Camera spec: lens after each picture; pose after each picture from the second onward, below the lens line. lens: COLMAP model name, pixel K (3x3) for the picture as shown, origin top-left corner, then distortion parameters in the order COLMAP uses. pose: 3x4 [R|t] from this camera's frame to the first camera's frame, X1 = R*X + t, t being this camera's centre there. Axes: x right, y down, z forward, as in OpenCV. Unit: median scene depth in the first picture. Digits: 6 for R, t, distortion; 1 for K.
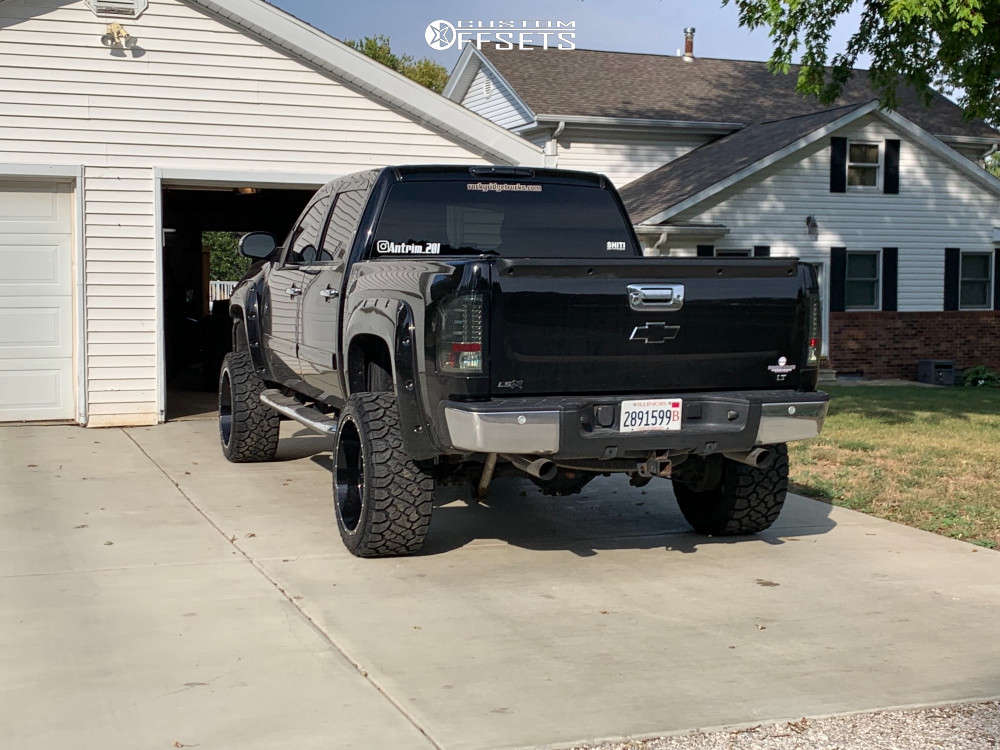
lens RADIAL K [[1403.7, 0, 500.9], [0, 1403.7, 371.4], [0, 0, 1]] dist [0.089202, 0.000000]
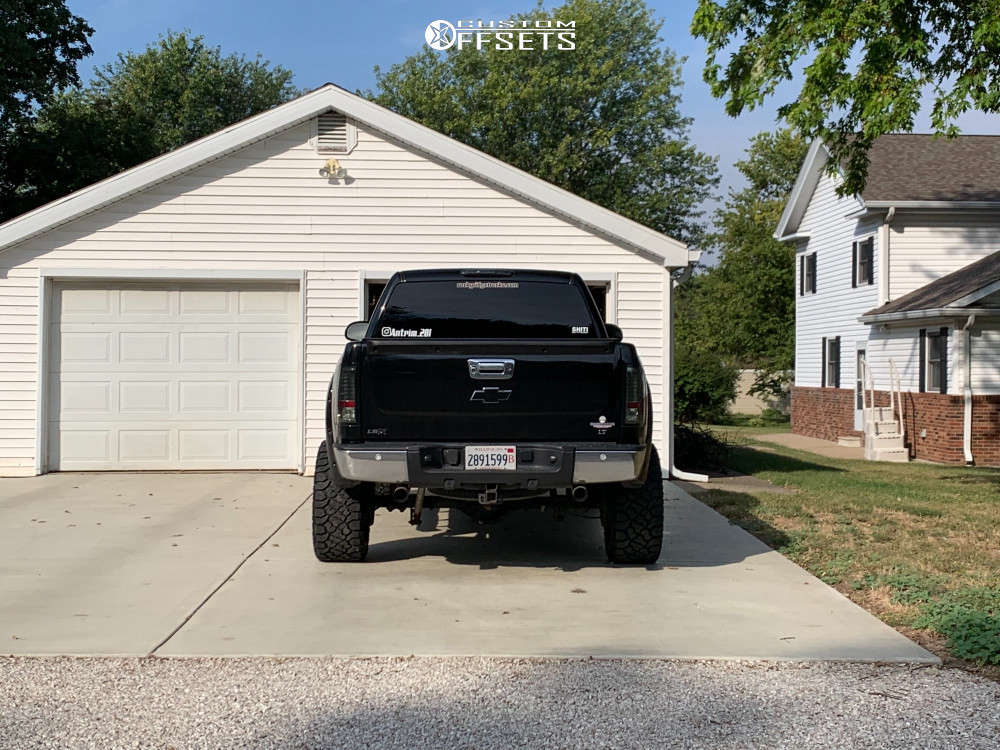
lens RADIAL K [[1395.6, 0, 498.6], [0, 1395.6, 376.5], [0, 0, 1]] dist [0.077473, 0.000000]
pose [[0.944825, 0.004448, -0.327545, 0.441830], [-0.022710, 0.998391, -0.051950, 0.018602], [0.326787, 0.056522, 0.943407, -0.196602]]
